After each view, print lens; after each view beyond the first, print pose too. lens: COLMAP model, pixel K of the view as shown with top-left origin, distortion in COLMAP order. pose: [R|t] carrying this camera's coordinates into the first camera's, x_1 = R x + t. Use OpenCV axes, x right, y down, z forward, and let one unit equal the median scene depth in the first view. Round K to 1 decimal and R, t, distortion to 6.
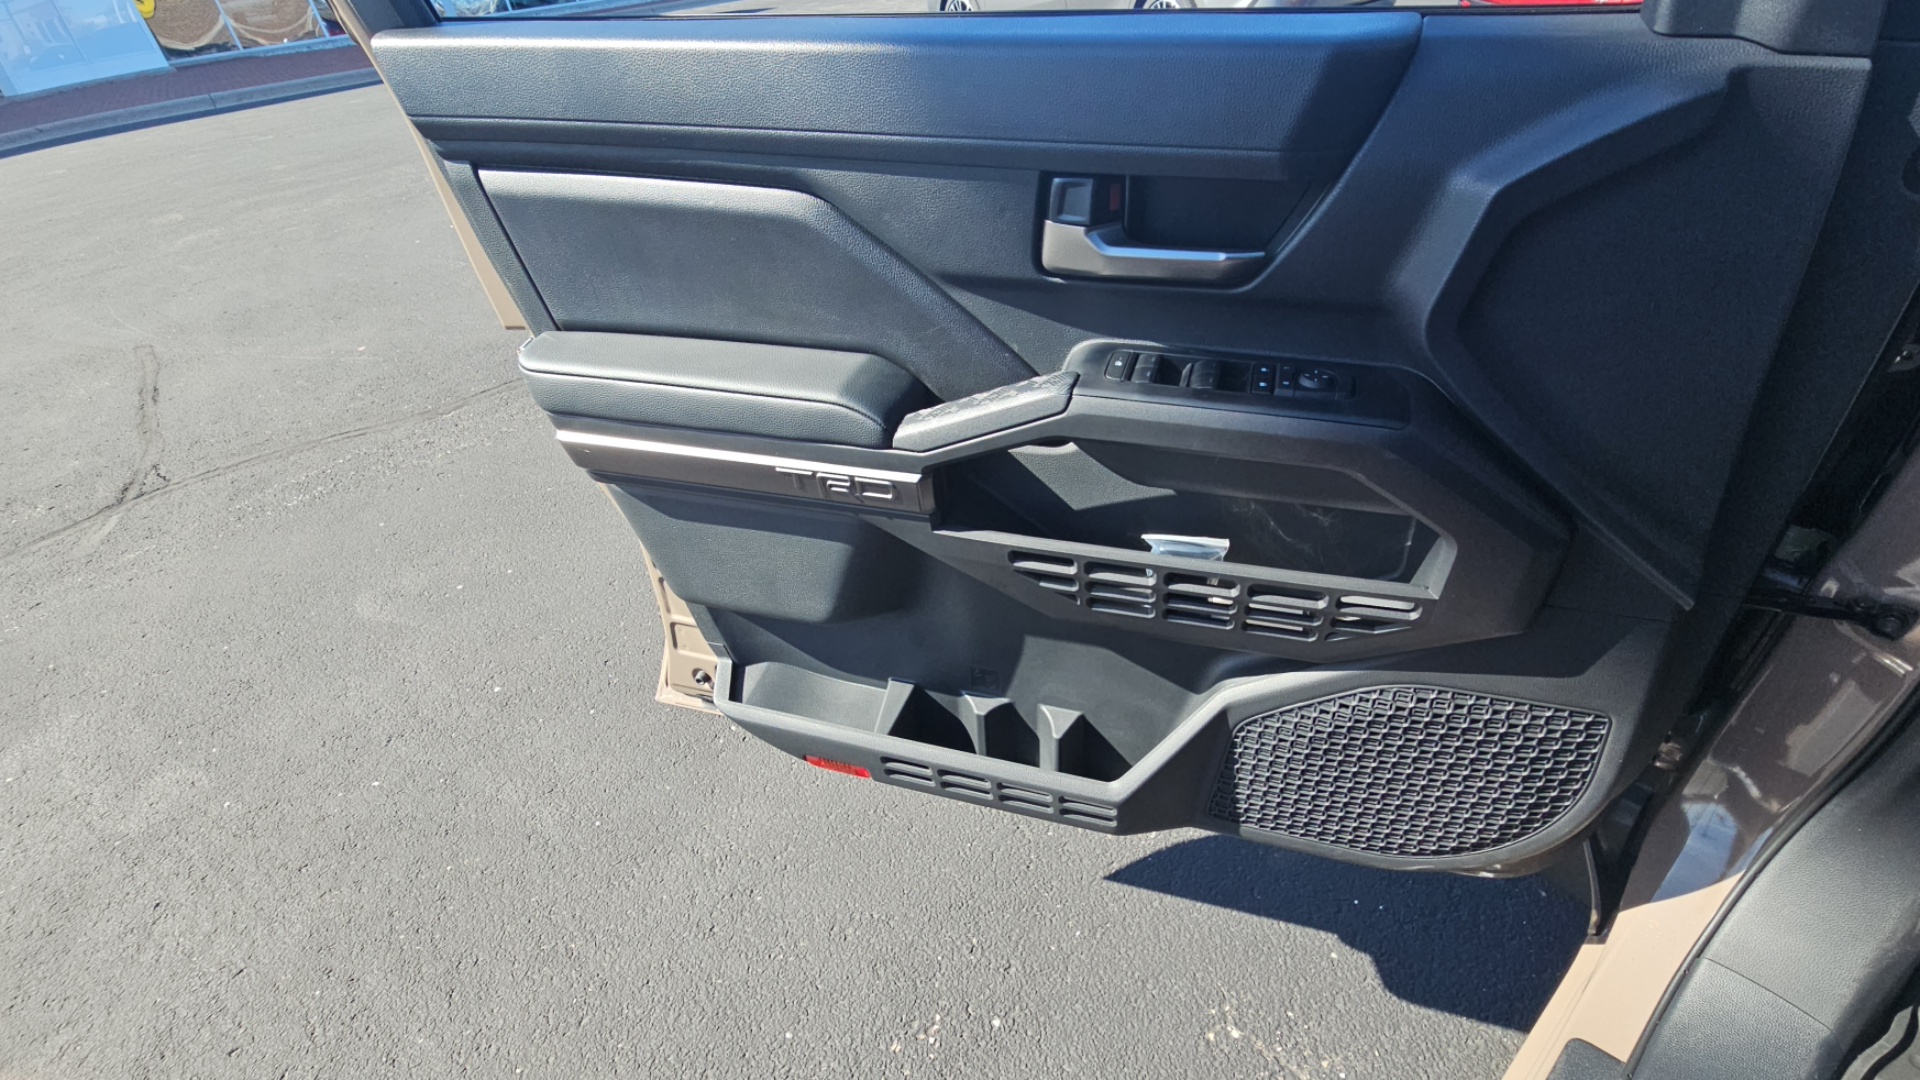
lens RADIAL K [[857.8, 0, 977.5], [0, 857.8, 542.1], [0, 0, 1]] dist [0.003978, -0.000026]
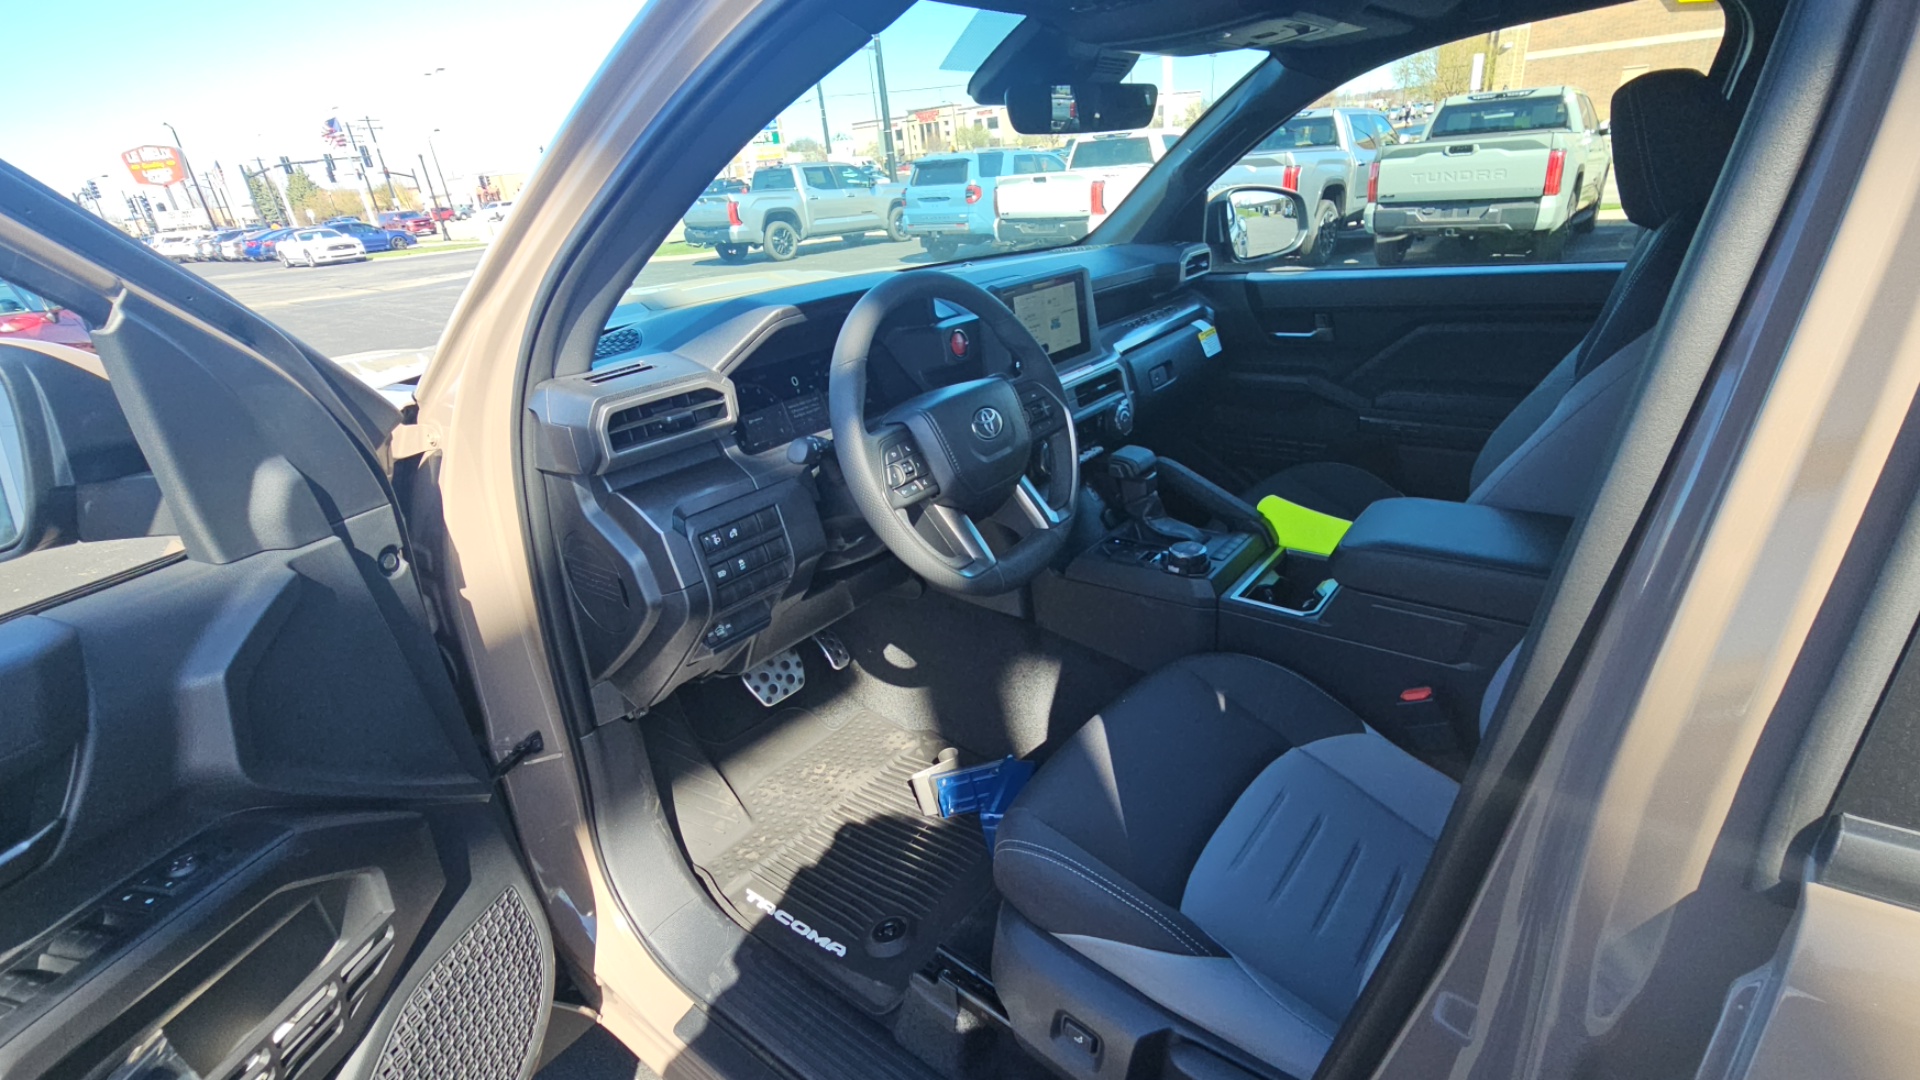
lens RADIAL K [[858.6, 0, 978.4], [0, 858.6, 540.2], [0, 0, 1]] dist [0.016907, -0.011119]
pose [[-0.106684, -0.295037, 0.949511, -0.608999], [0.659759, 0.693435, 0.289596, -0.112392], [-0.743866, 0.657344, 0.120675, -0.184315]]
